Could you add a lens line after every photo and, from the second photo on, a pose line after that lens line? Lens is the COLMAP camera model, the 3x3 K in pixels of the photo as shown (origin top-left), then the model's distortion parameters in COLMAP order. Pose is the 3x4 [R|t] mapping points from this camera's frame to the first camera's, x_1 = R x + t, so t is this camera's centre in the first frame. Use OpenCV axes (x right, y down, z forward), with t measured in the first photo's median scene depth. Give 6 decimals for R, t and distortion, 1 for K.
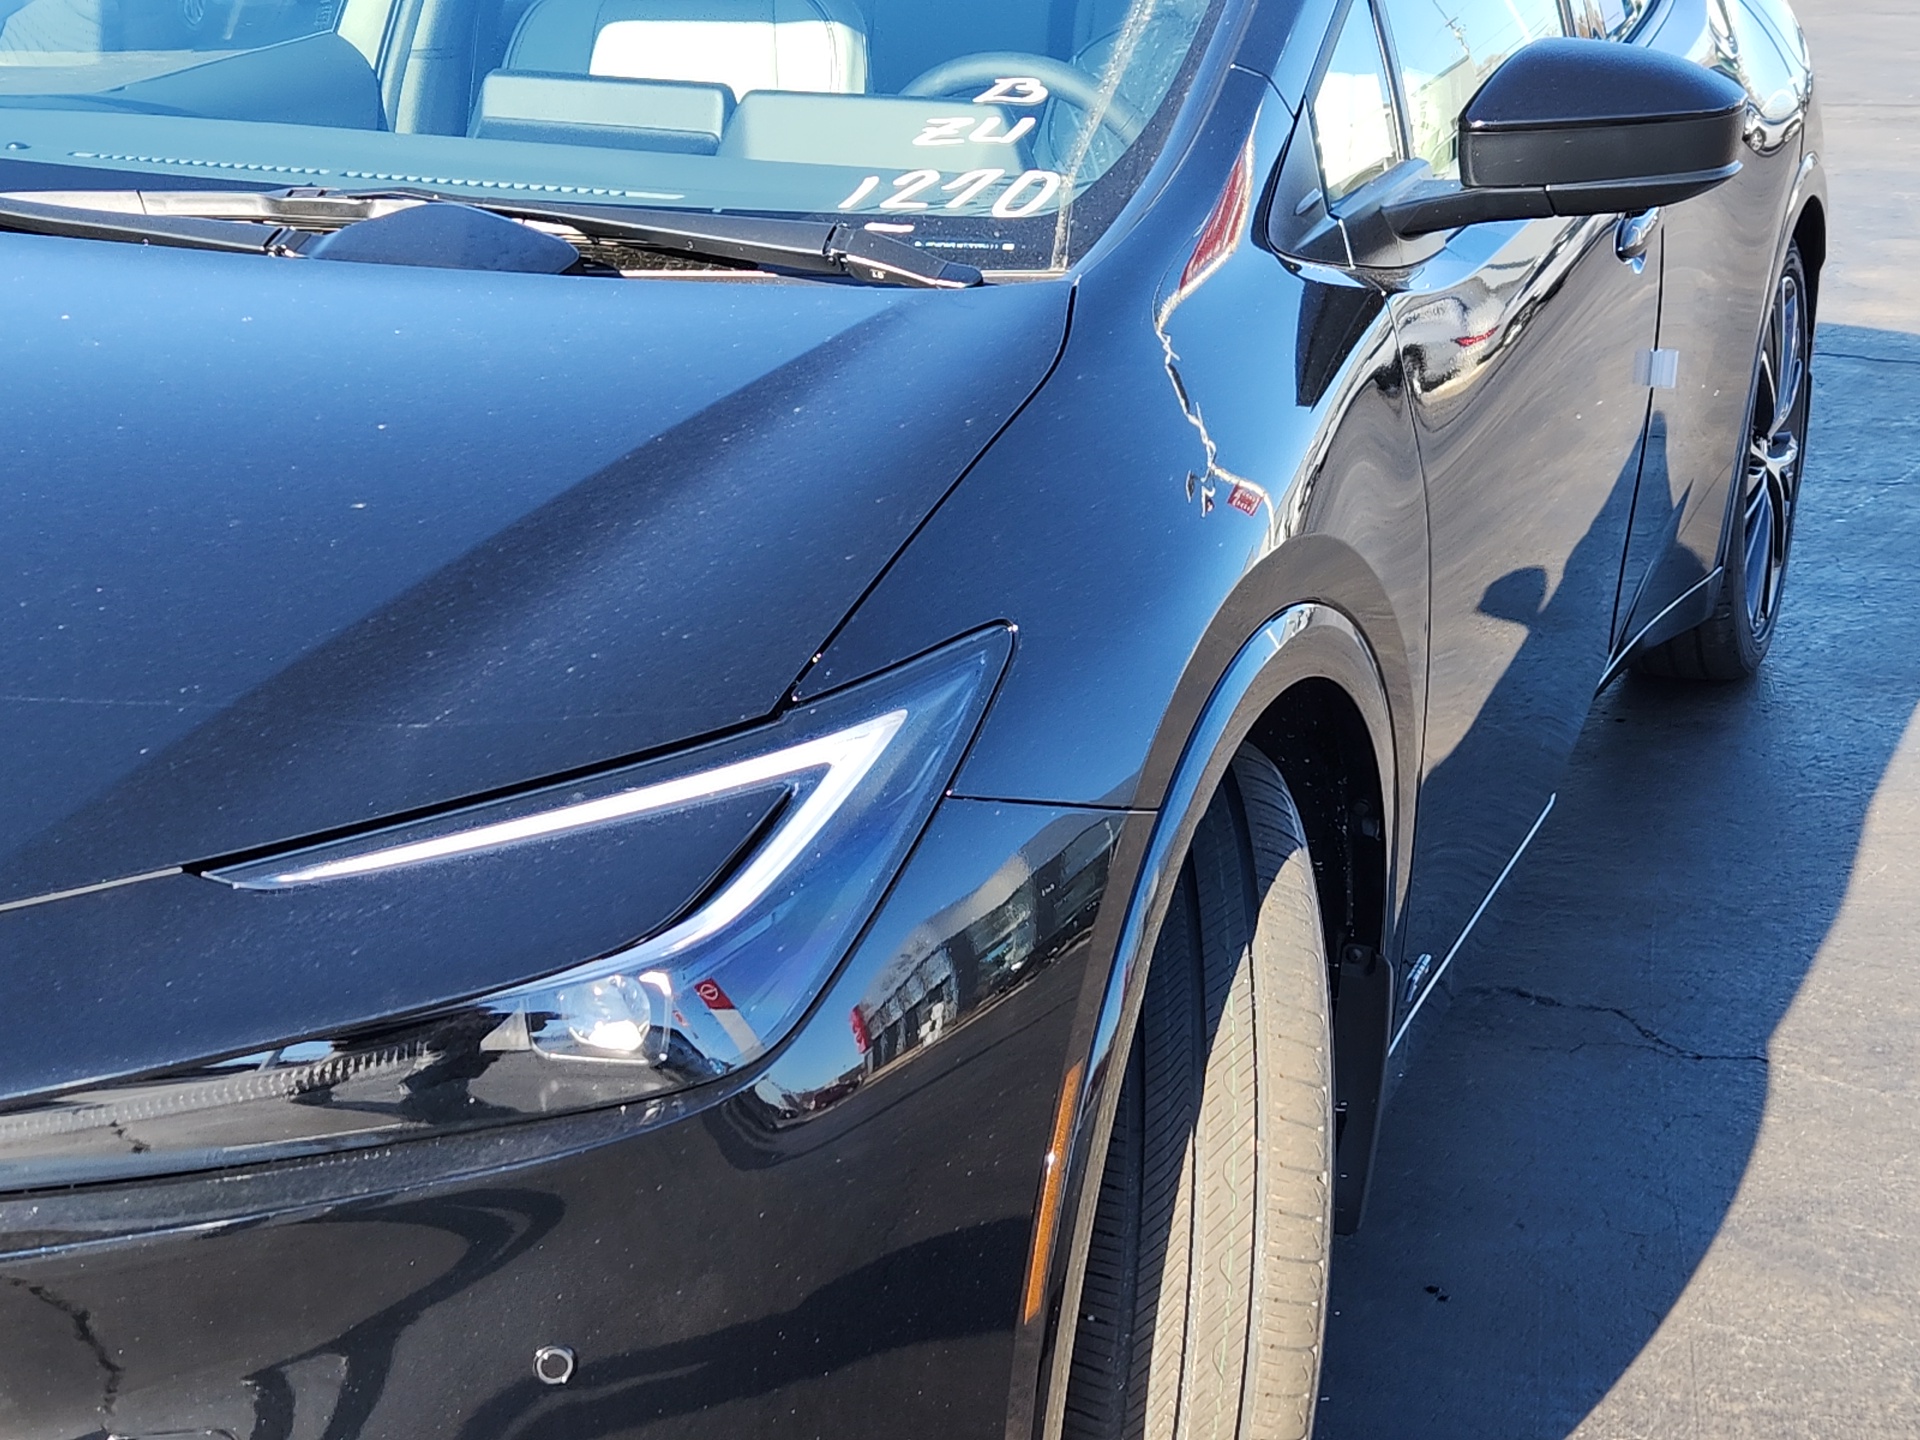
lens RADIAL K [[3285.7, 0, 960.0], [0, 3285.7, 720.0], [0, 0, 1]] dist [0.154836, -0.459063]
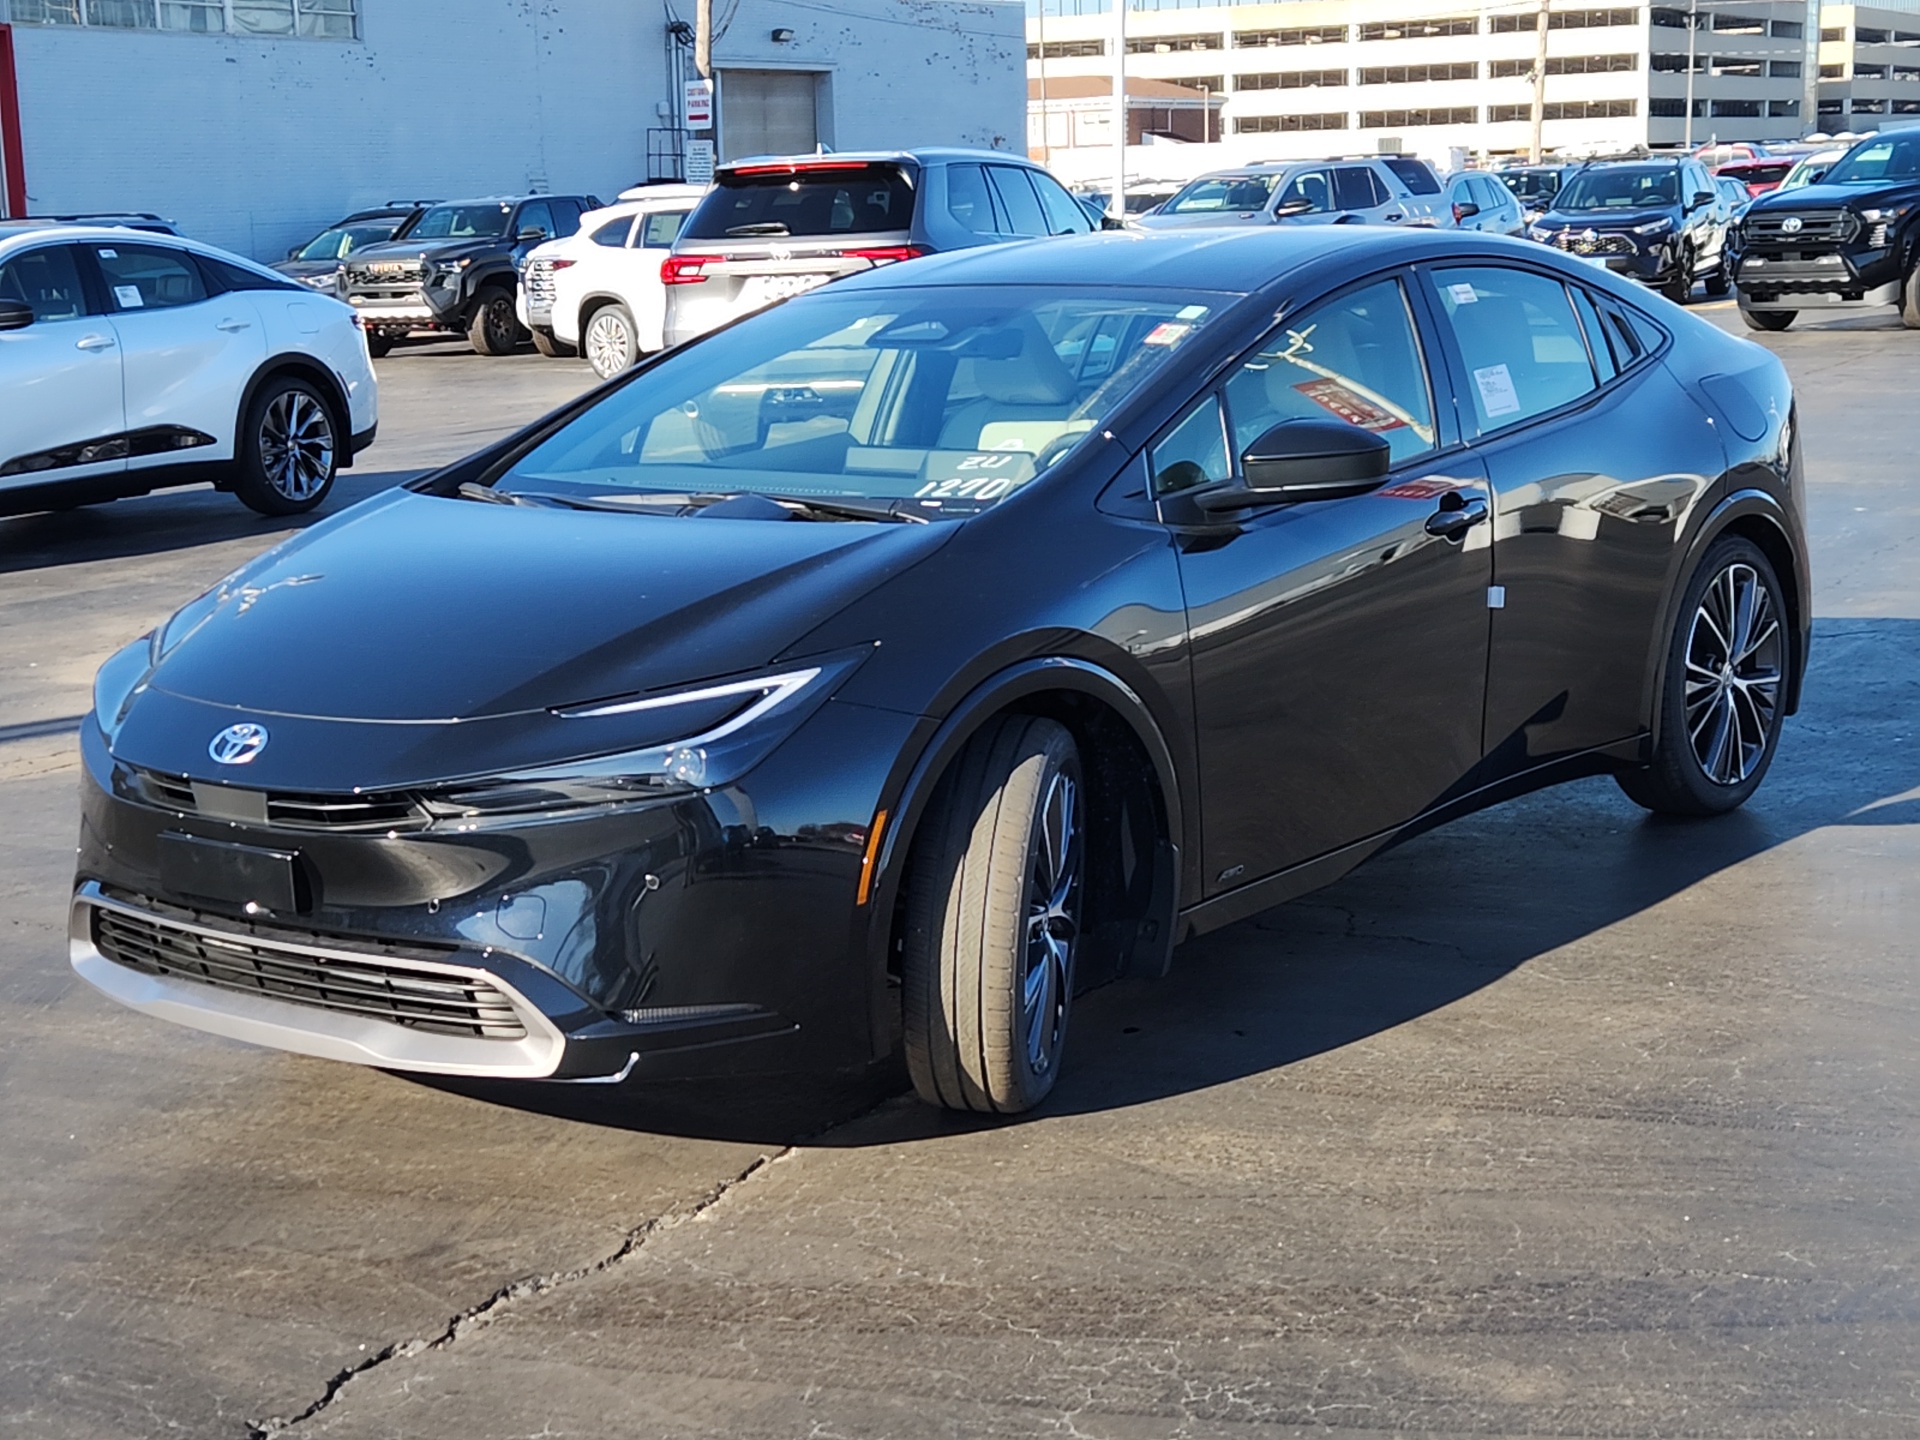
lens RADIAL K [[3285.7, 0, 960.0], [0, 3285.7, 720.0], [0, 0, 1]] dist [0.154836, -0.459063]
pose [[0.949628, 0.008631, -0.313262, 0.707956], [-0.046753, 0.992335, -0.114388, 0.257825], [0.309874, 0.123272, 0.942753, -1.117348]]
